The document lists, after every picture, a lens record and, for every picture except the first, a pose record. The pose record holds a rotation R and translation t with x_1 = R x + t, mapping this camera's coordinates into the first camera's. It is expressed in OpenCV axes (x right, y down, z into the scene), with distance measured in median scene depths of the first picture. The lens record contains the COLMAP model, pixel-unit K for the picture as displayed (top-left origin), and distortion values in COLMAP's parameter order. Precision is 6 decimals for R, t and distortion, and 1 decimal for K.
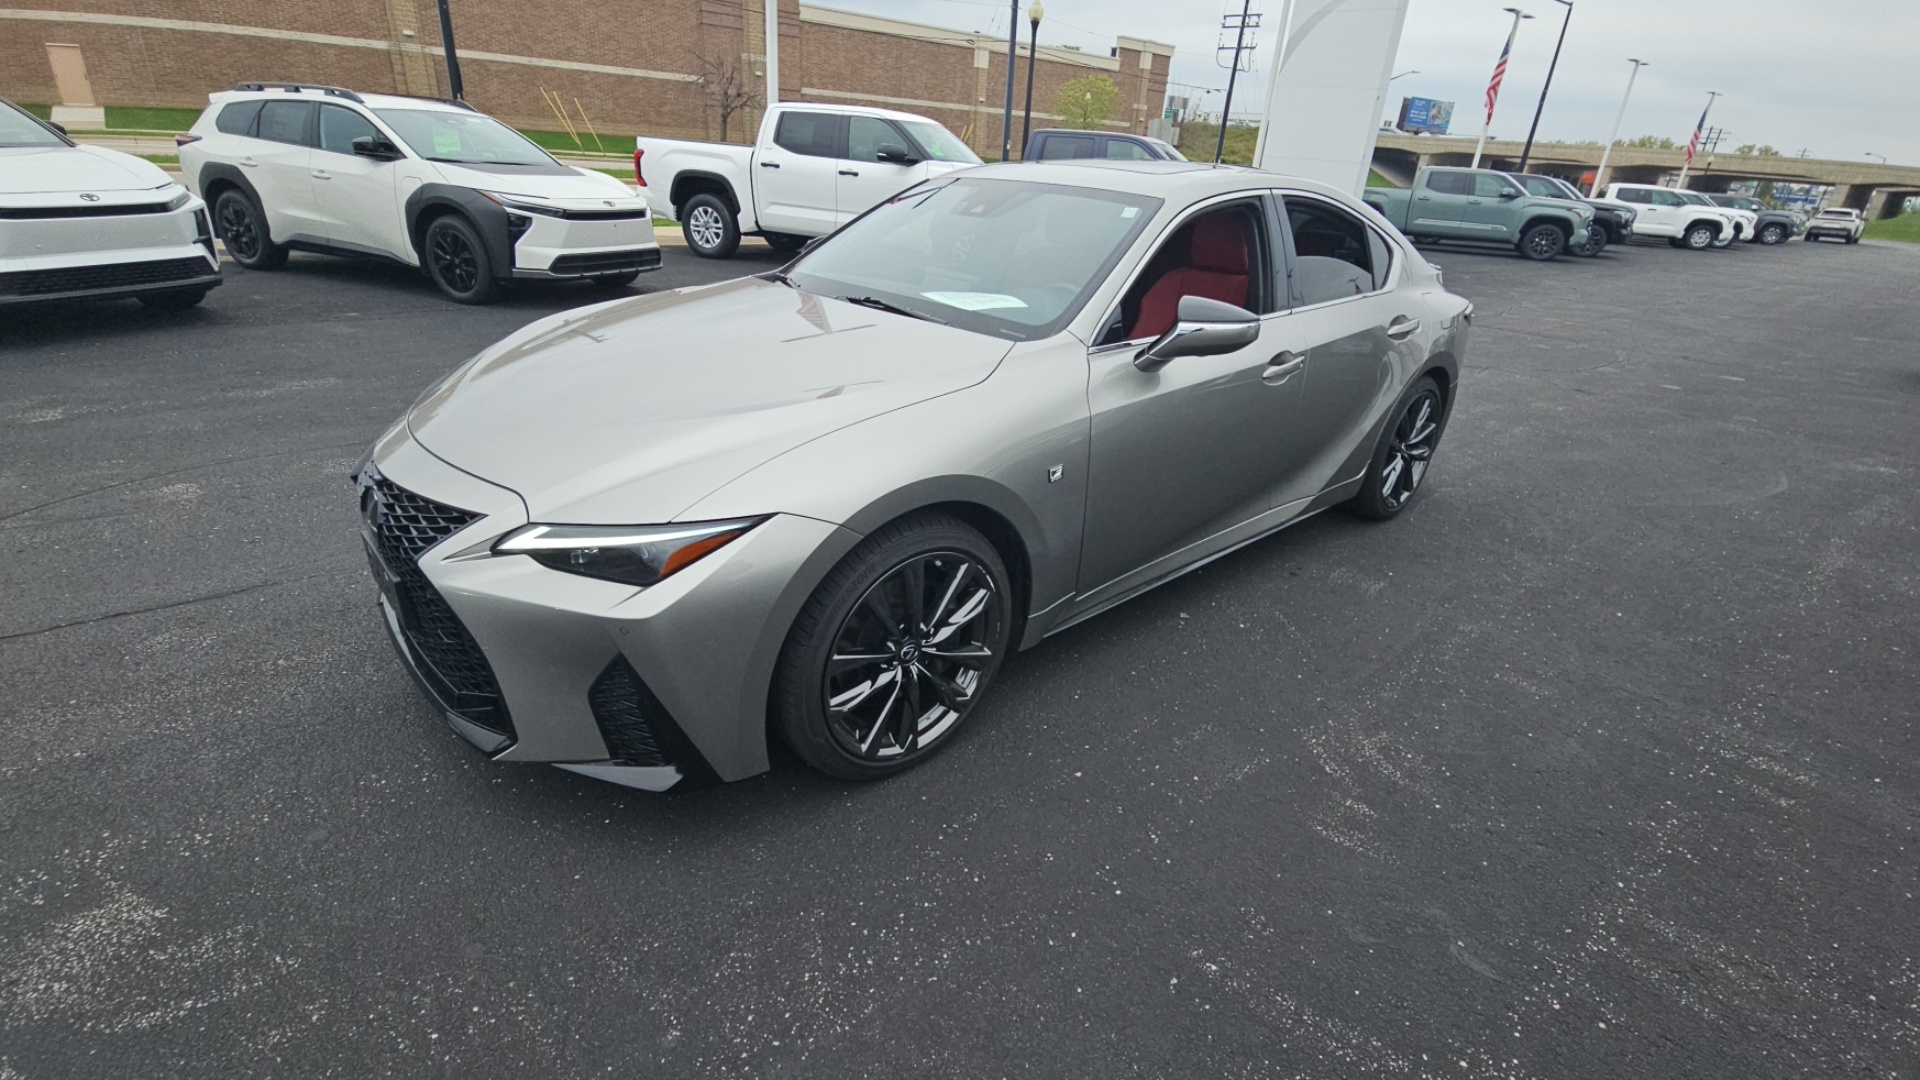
lens RADIAL K [[858.2, 0, 977.1], [0, 858.2, 536.0], [0, 0, 1]] dist [0.008641, -0.006928]
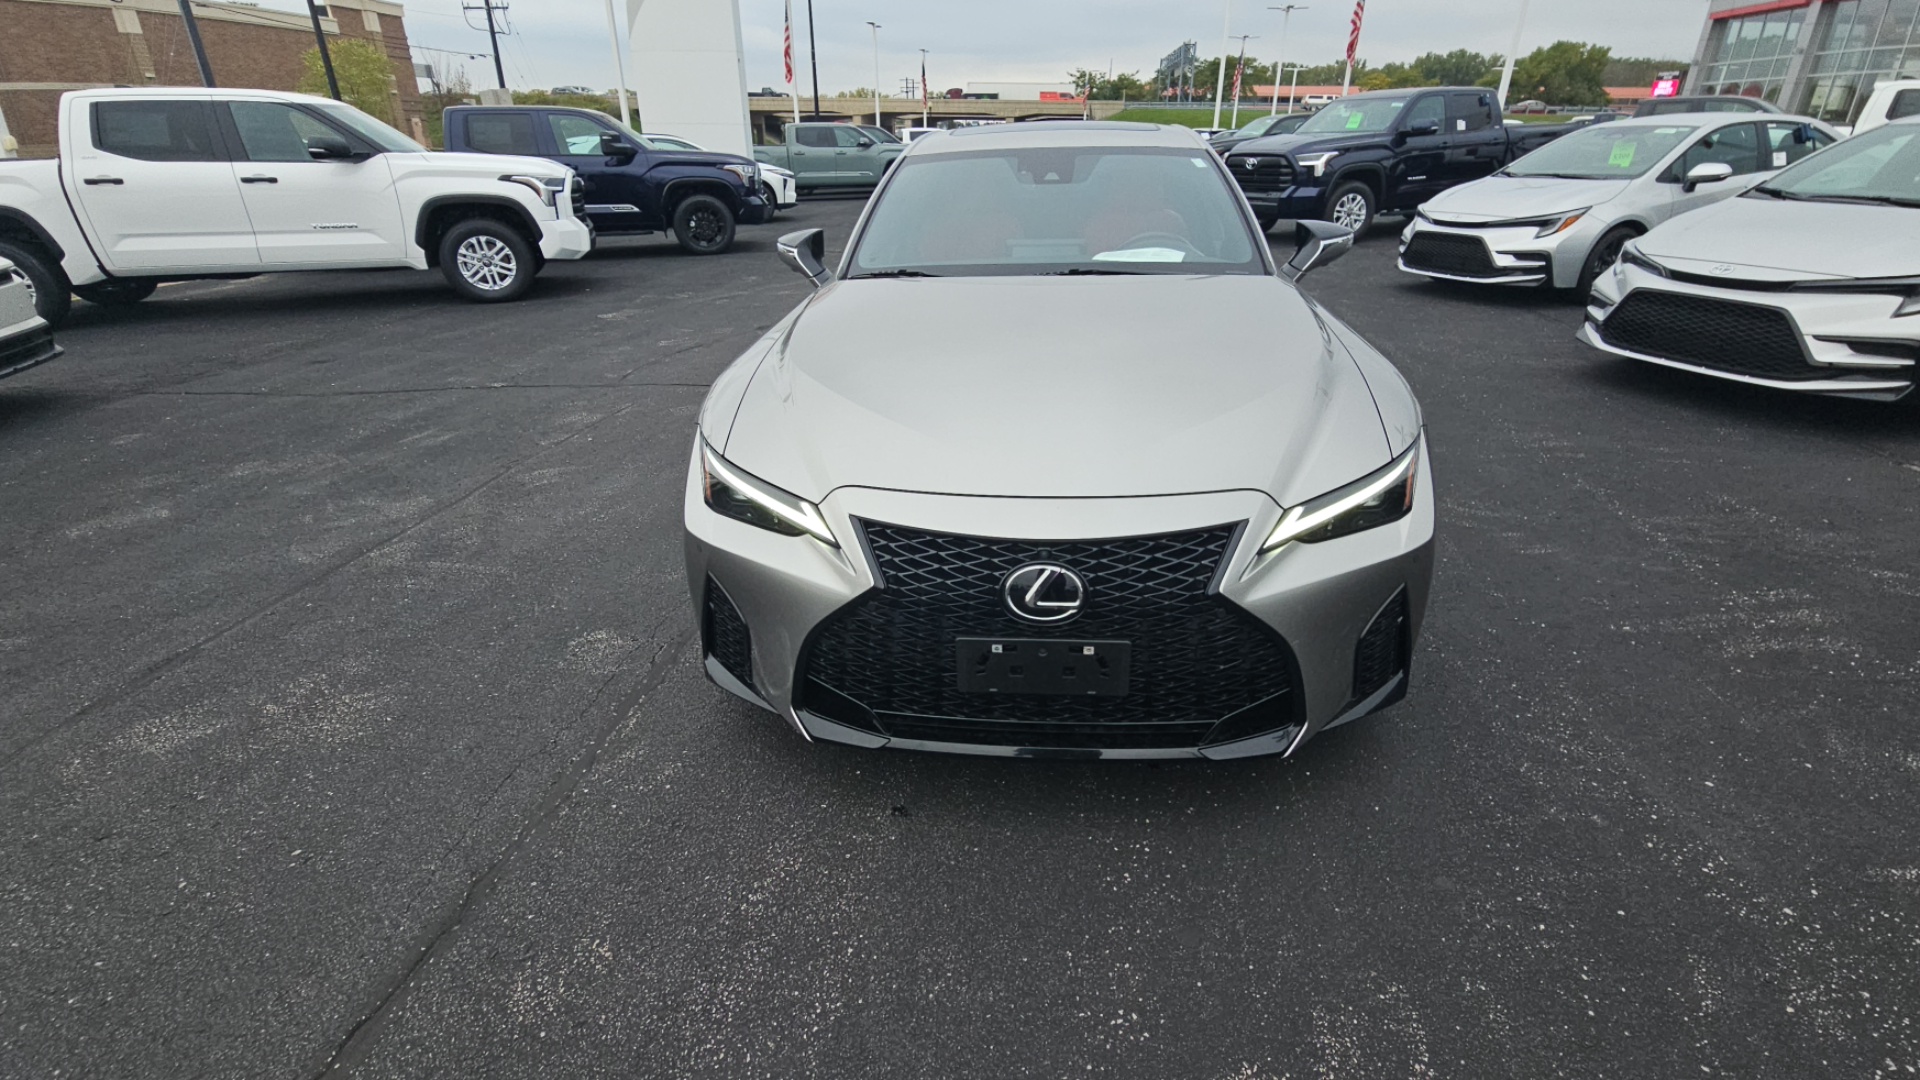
lens RADIAL K [[858.2, 0, 974.6], [0, 858.2, 539.4], [0, 0, 1]] dist [0.008641, -0.006928]
pose [[0.738810, -0.345311, 0.578724, -0.215115], [0.324103, 0.934979, 0.144124, -0.038248], [-0.590862, 0.081086, 0.802688, 0.064466]]
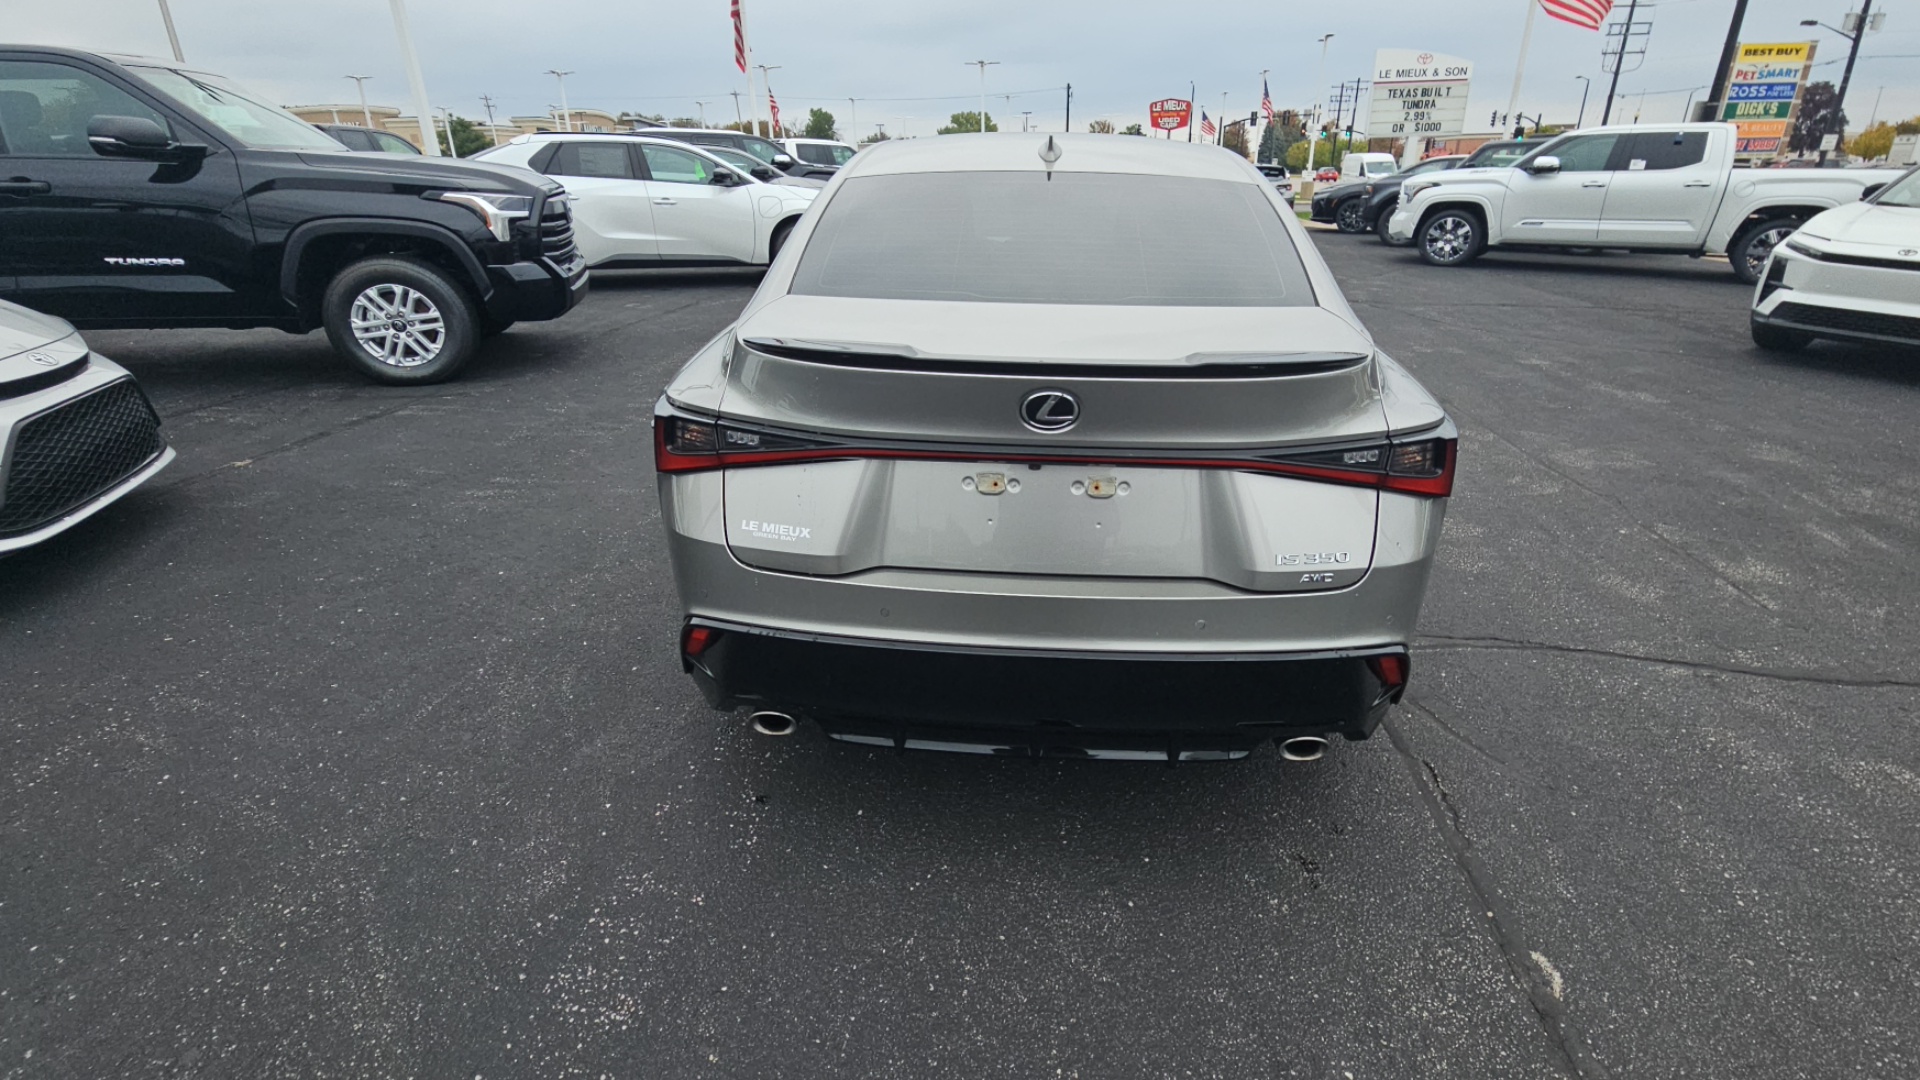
lens RADIAL K [[858.2, 0, 983.3], [0, 858.2, 536.2], [0, 0, 1]] dist [0.008641, -0.006928]
pose [[-0.718474, 0.214539, -0.661640, 0.280332], [-0.323368, 0.739163, 0.590822, -0.192664], [0.615814, 0.638444, -0.461695, 0.496721]]
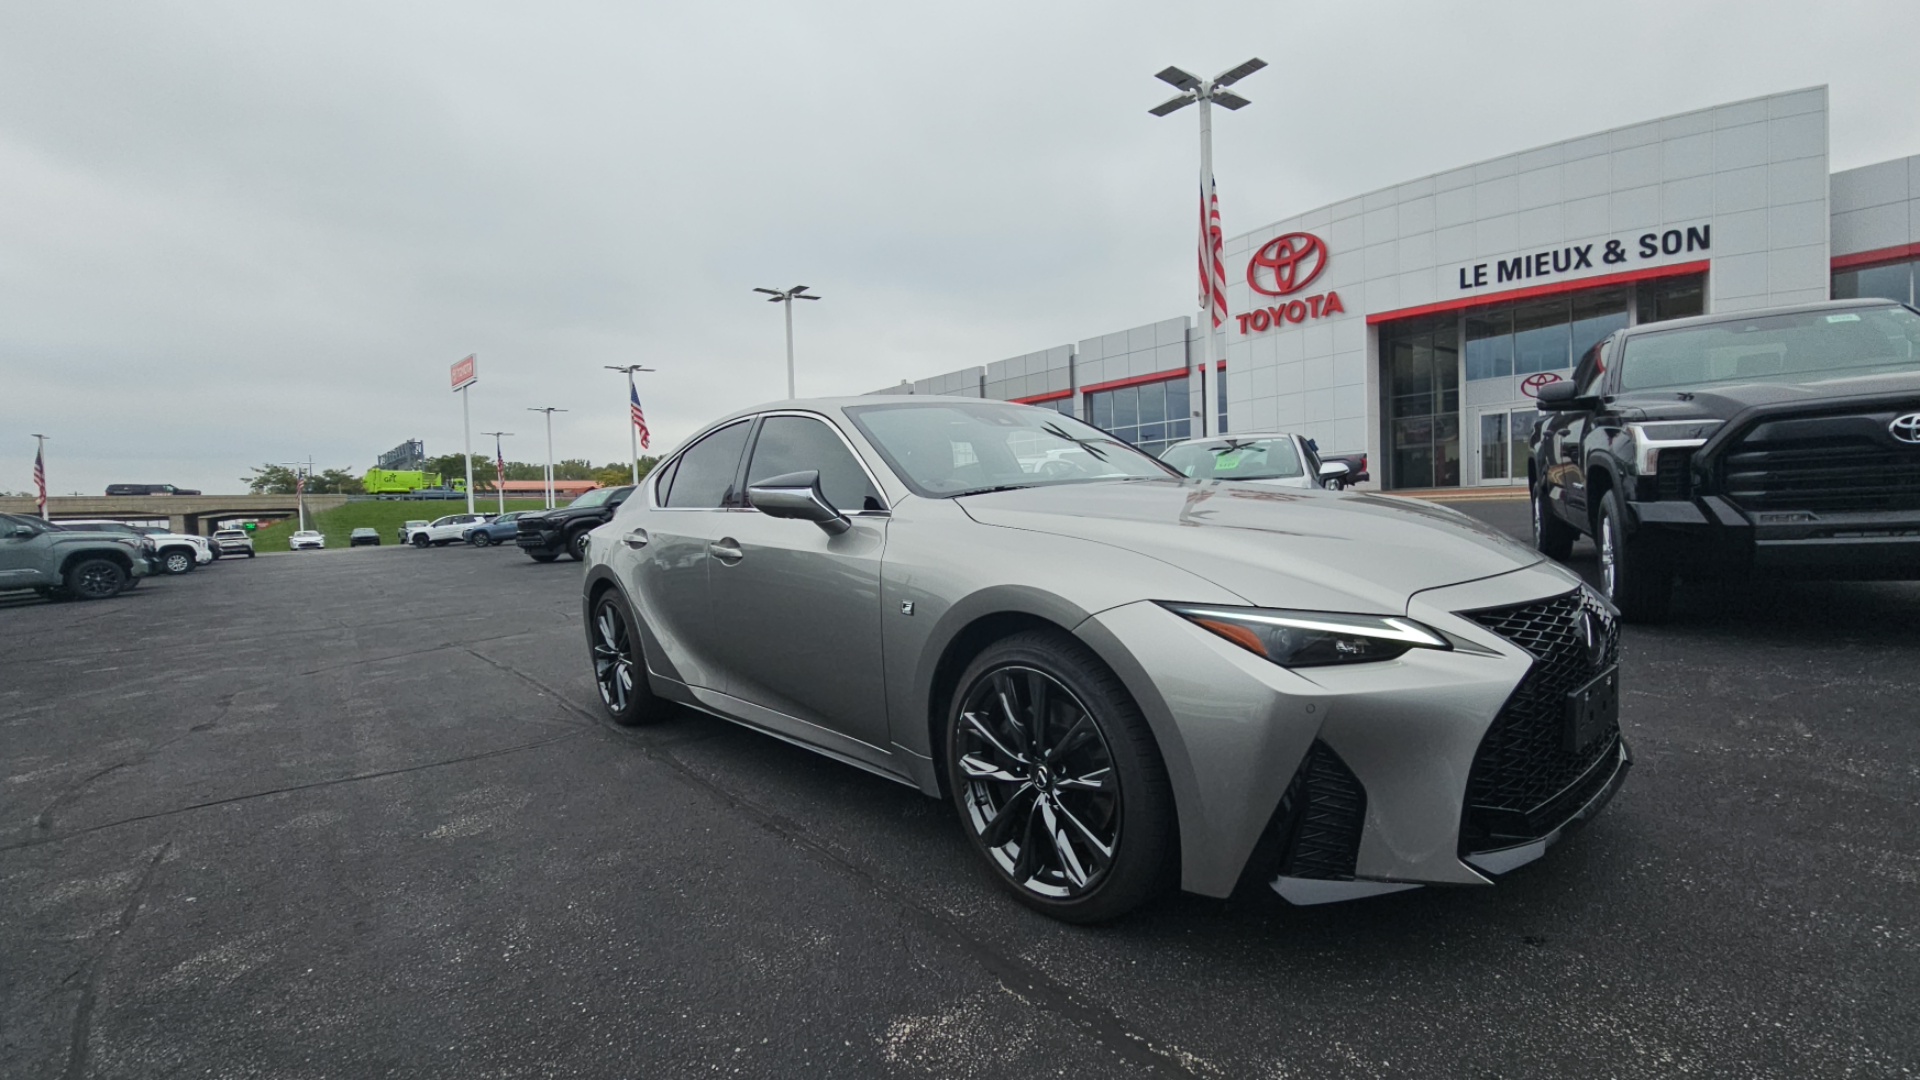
lens RADIAL K [[858.2, 0, 975.1], [0, 858.2, 538.8], [0, 0, 1]] dist [0.008641, -0.006928]
pose [[0.025946, -0.104499, 0.994186, -0.296156], [0.454005, 0.887272, 0.081413, -0.091228], [-0.890621, 0.449254, 0.070464, 0.265554]]
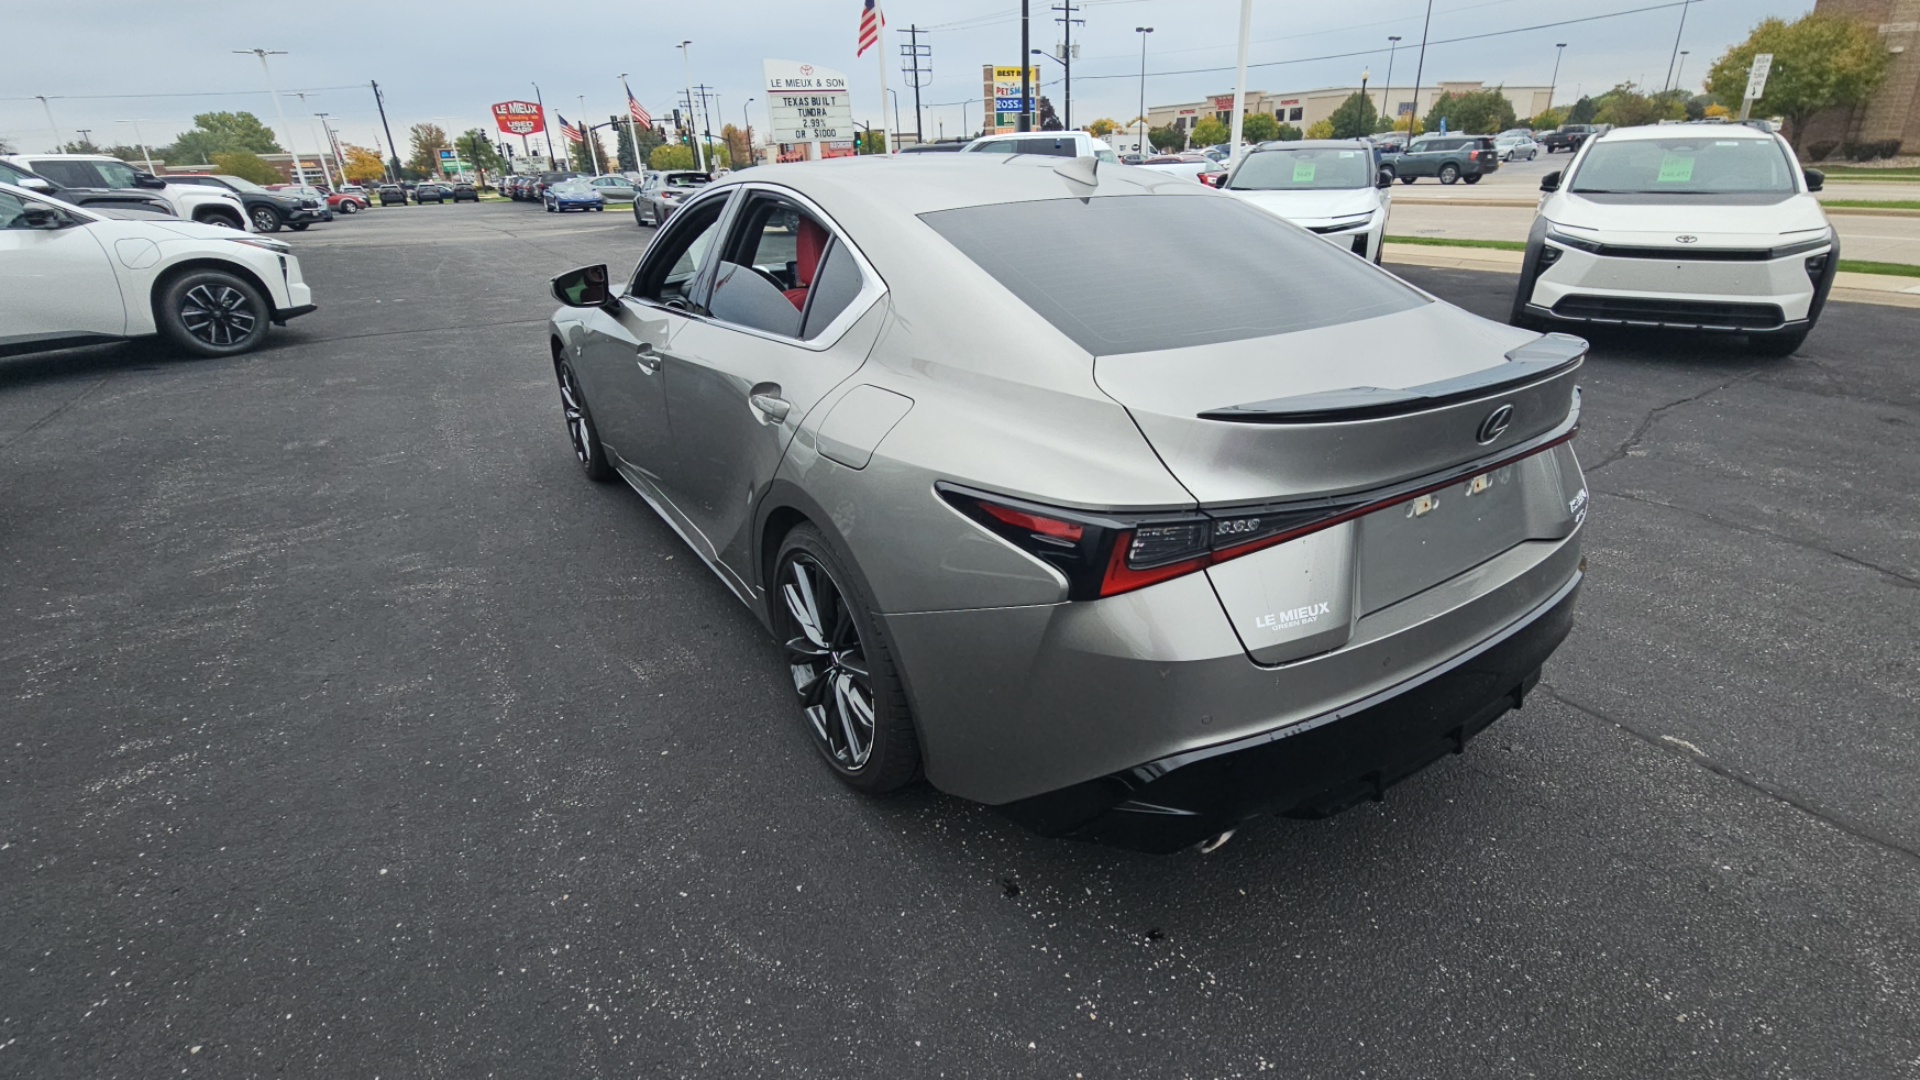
lens RADIAL K [[858.2, 0, 981.1], [0, 858.2, 537.2], [0, 0, 1]] dist [0.008641, -0.006928]
pose [[-0.146724, 0.338823, -0.929339, 0.329990], [-0.387475, 0.844741, 0.369155, -0.137220], [0.910129, 0.414260, 0.007342, 0.362961]]
